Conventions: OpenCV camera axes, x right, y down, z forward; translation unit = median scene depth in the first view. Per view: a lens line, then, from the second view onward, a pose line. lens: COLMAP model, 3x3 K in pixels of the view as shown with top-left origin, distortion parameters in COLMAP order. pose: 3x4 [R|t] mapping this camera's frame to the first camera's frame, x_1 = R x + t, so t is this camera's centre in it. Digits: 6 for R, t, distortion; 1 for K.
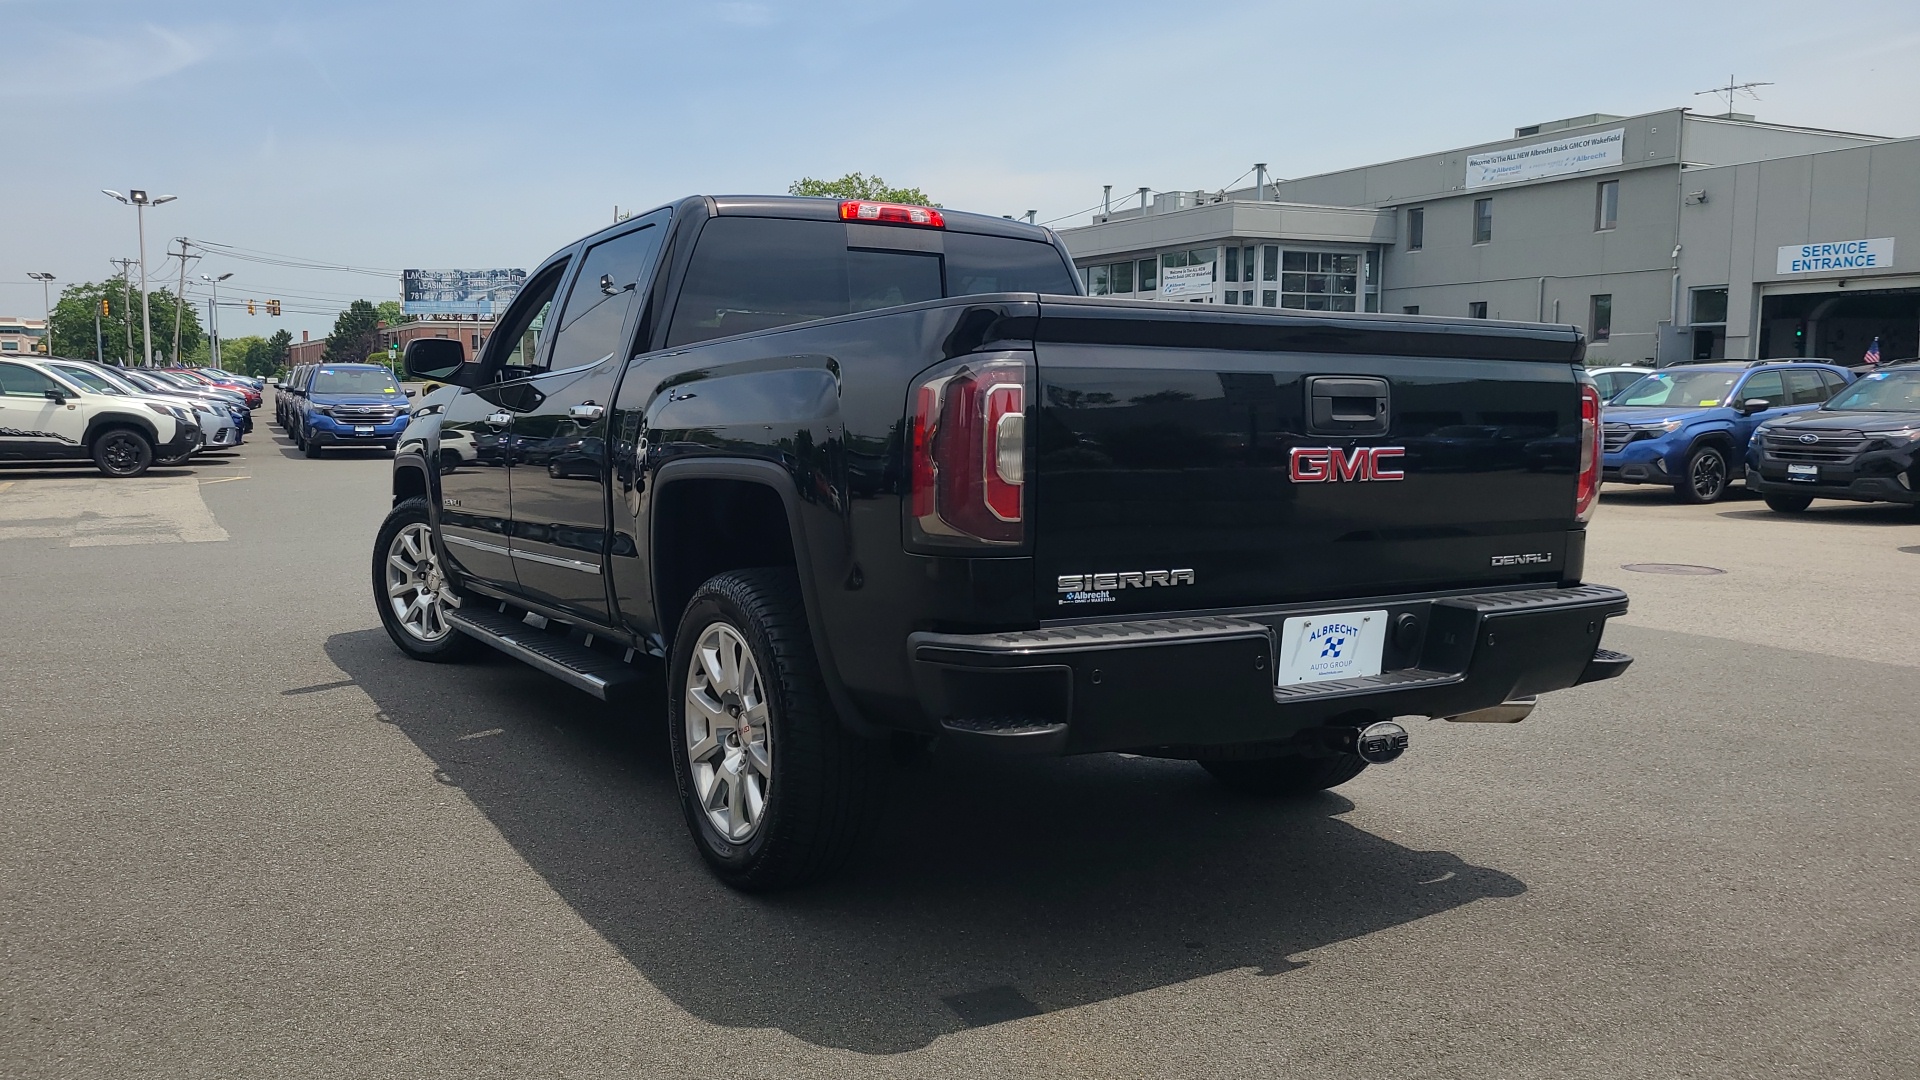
lens RADIAL K [[1430.7, 0, 921.4], [0, 1430.7, 562.7], [0, 0, 1]] dist [0.025730, -0.026537]
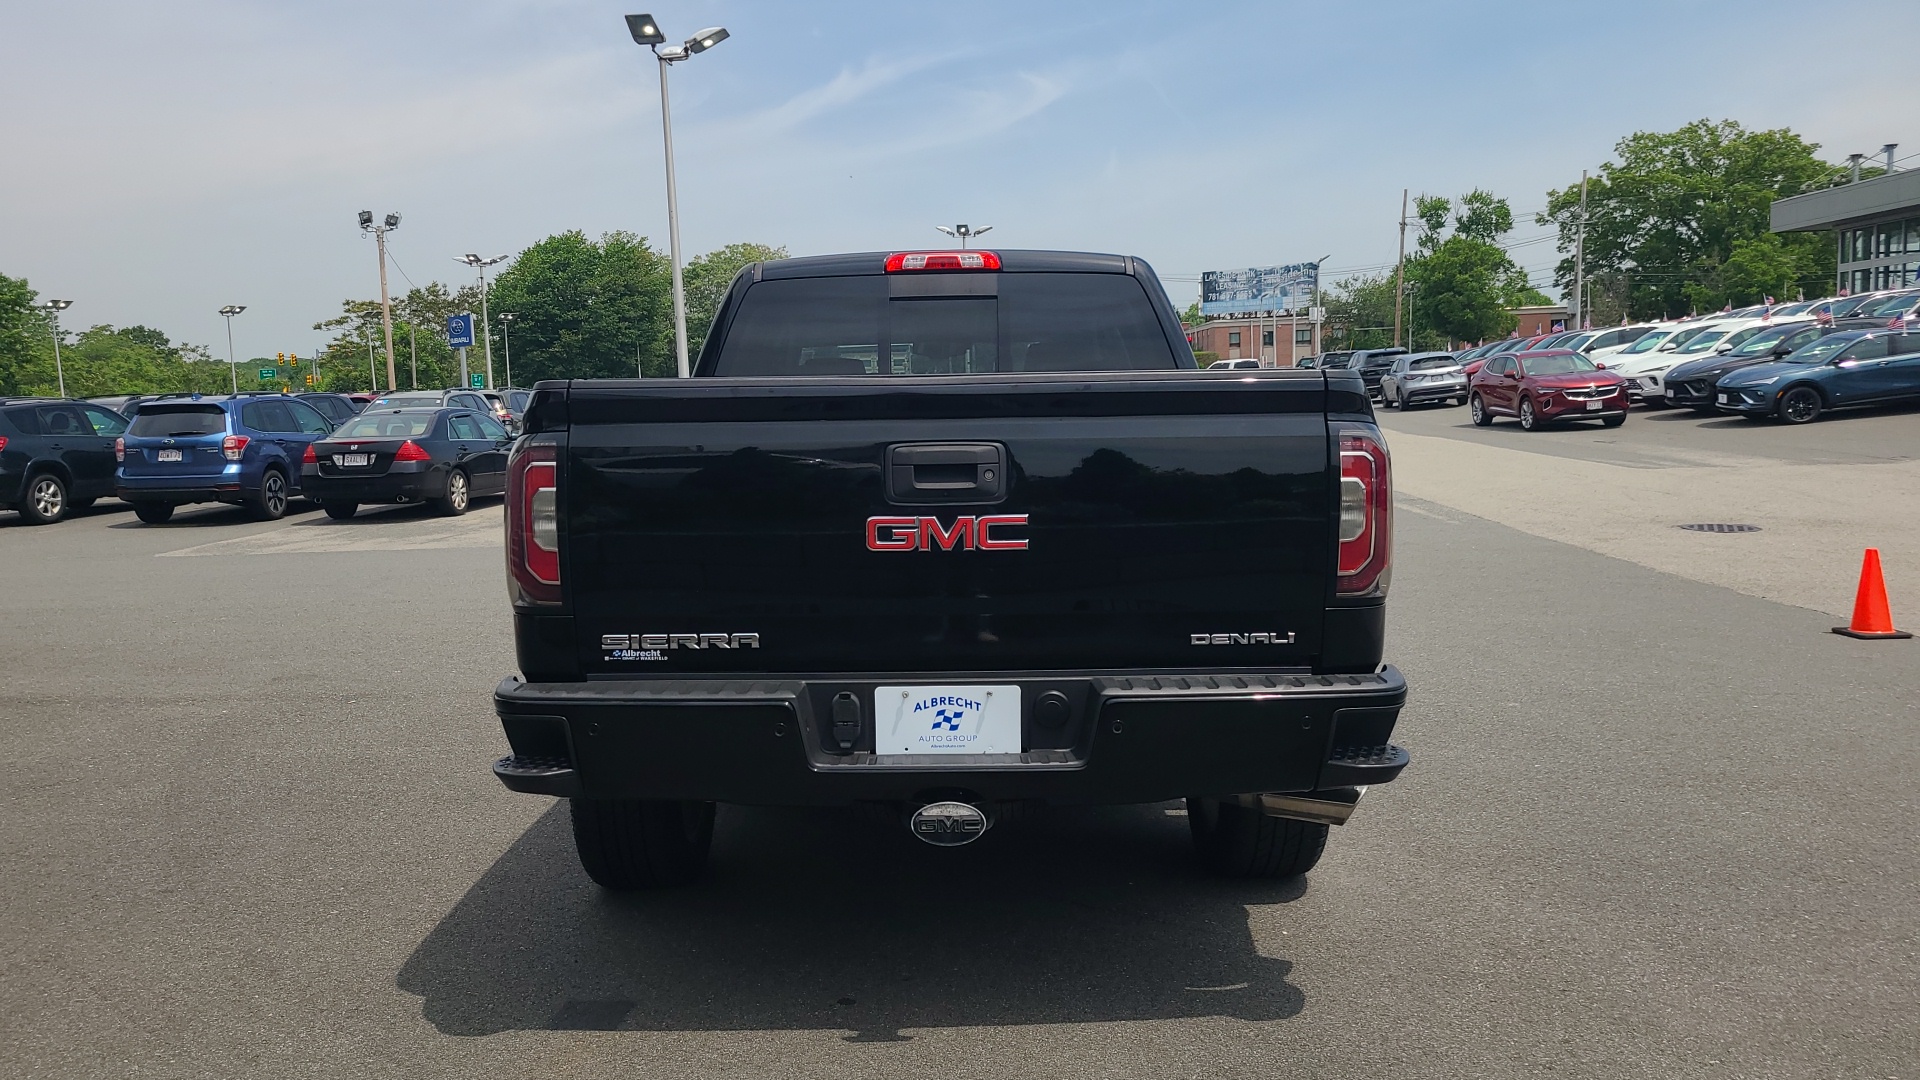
lens RADIAL K [[1430.7, 0, 920.3], [0, 1430.7, 557.2], [0, 0, 1]] dist [0.025730, -0.026537]
pose [[0.848077, 0.027635, -0.529152, 0.700356], [-0.026153, 0.999605, 0.010289, -0.054098], [0.529227, 0.005113, 0.848465, 0.152880]]
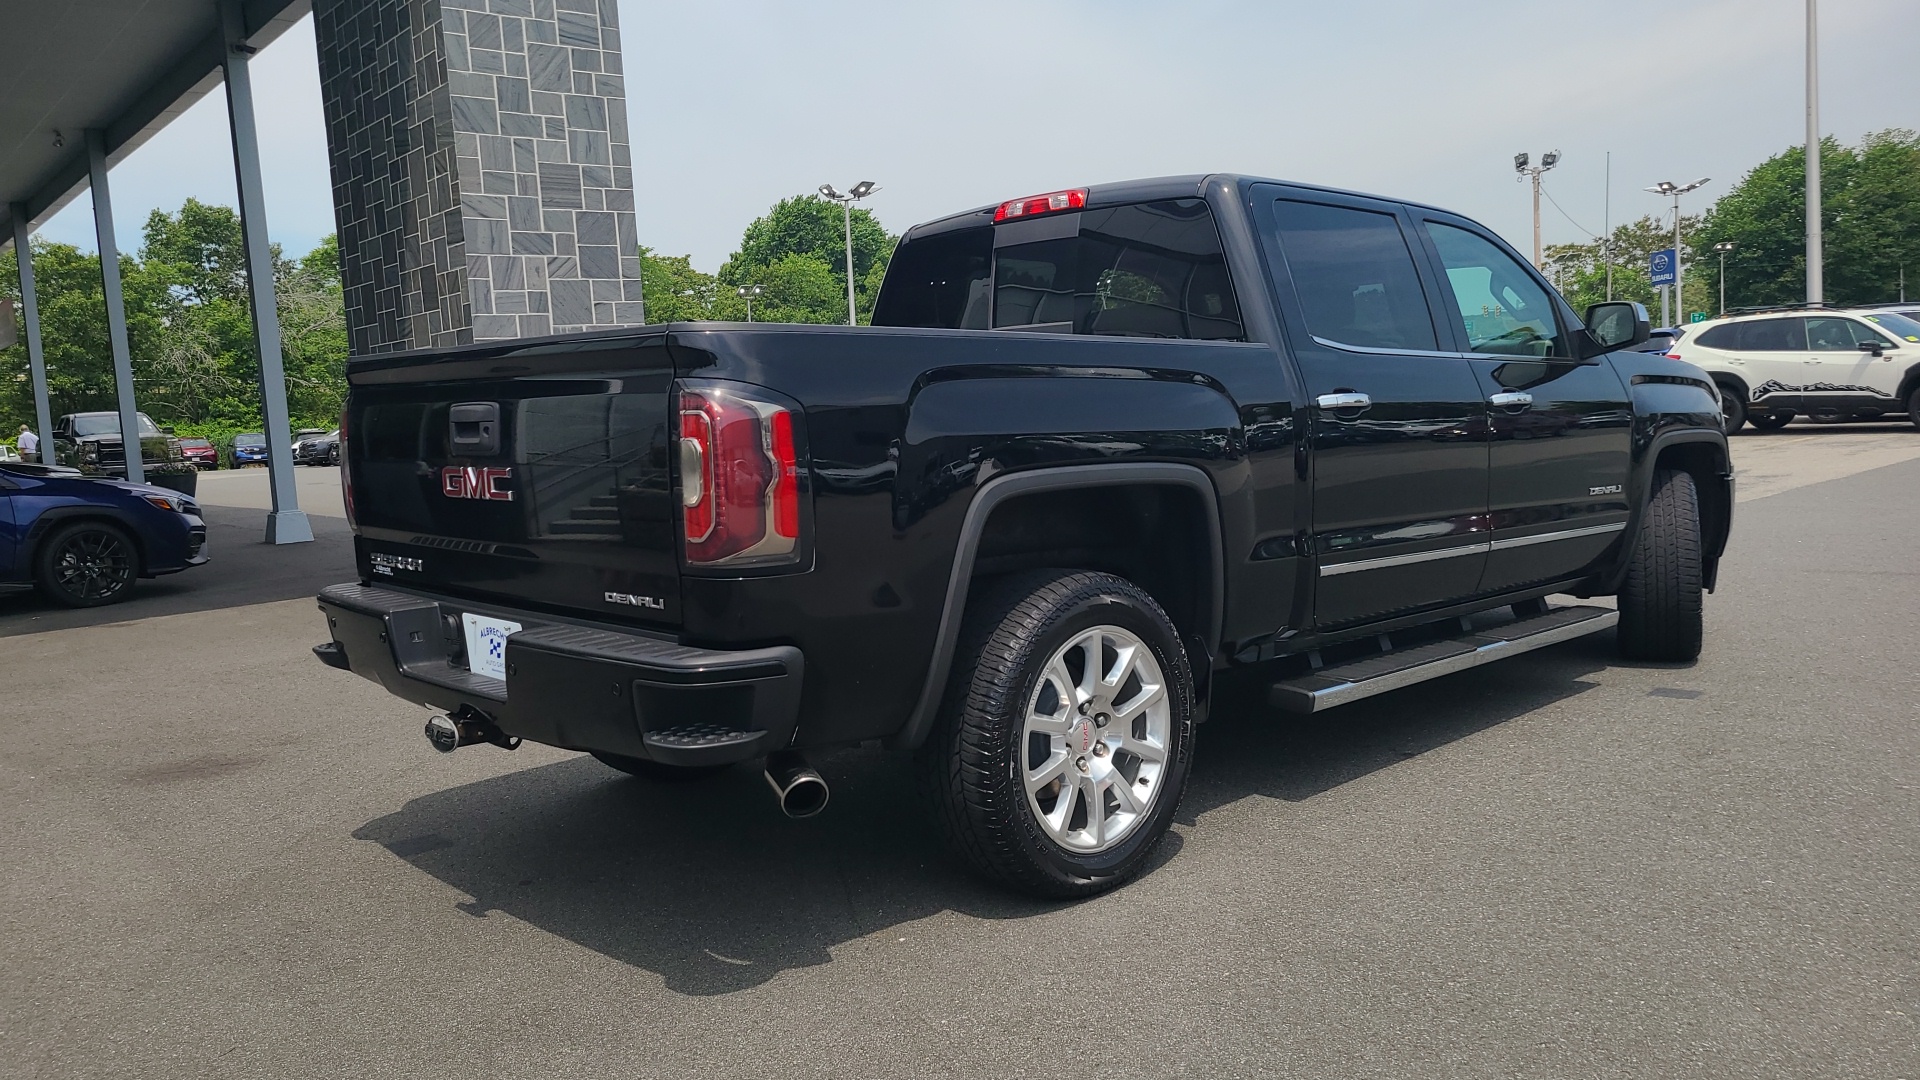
lens RADIAL K [[1430.7, 0, 914.0], [0, 1430.7, 567.9], [0, 0, 1]] dist [0.025730, -0.026537]
pose [[0.189793, 0.094124, -0.977302, 1.278637], [-0.050595, 0.995009, 0.086003, -0.103202], [0.980520, 0.033124, 0.193608, 0.988042]]
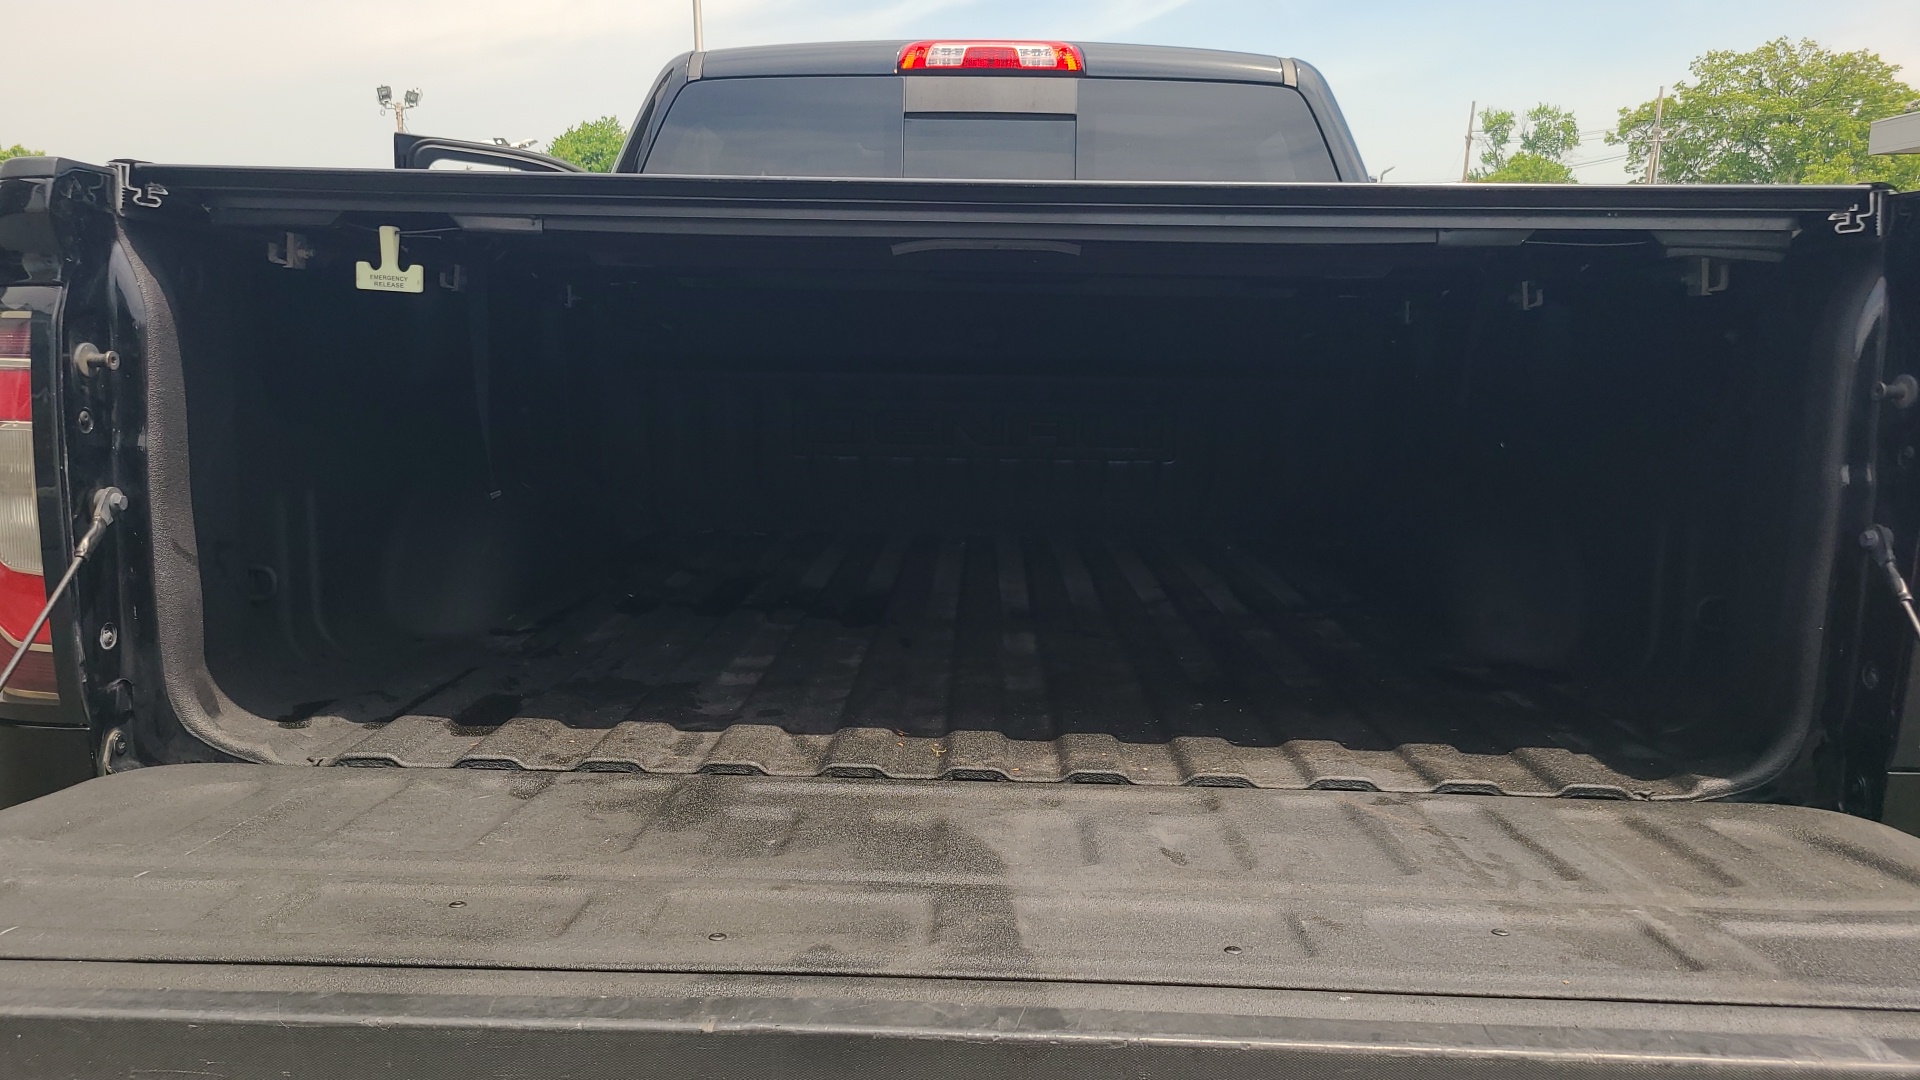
lens RADIAL K [[1430.7, 0, 958.0], [0, 1430.7, 542.4], [0, 0, 1]] dist [0.025730, -0.026537]
pose [[0.846852, 0.082417, -0.525403, 0.437776], [-0.057444, 0.996315, 0.063696, -0.088543], [0.528716, -0.023760, 0.848466, 0.590500]]
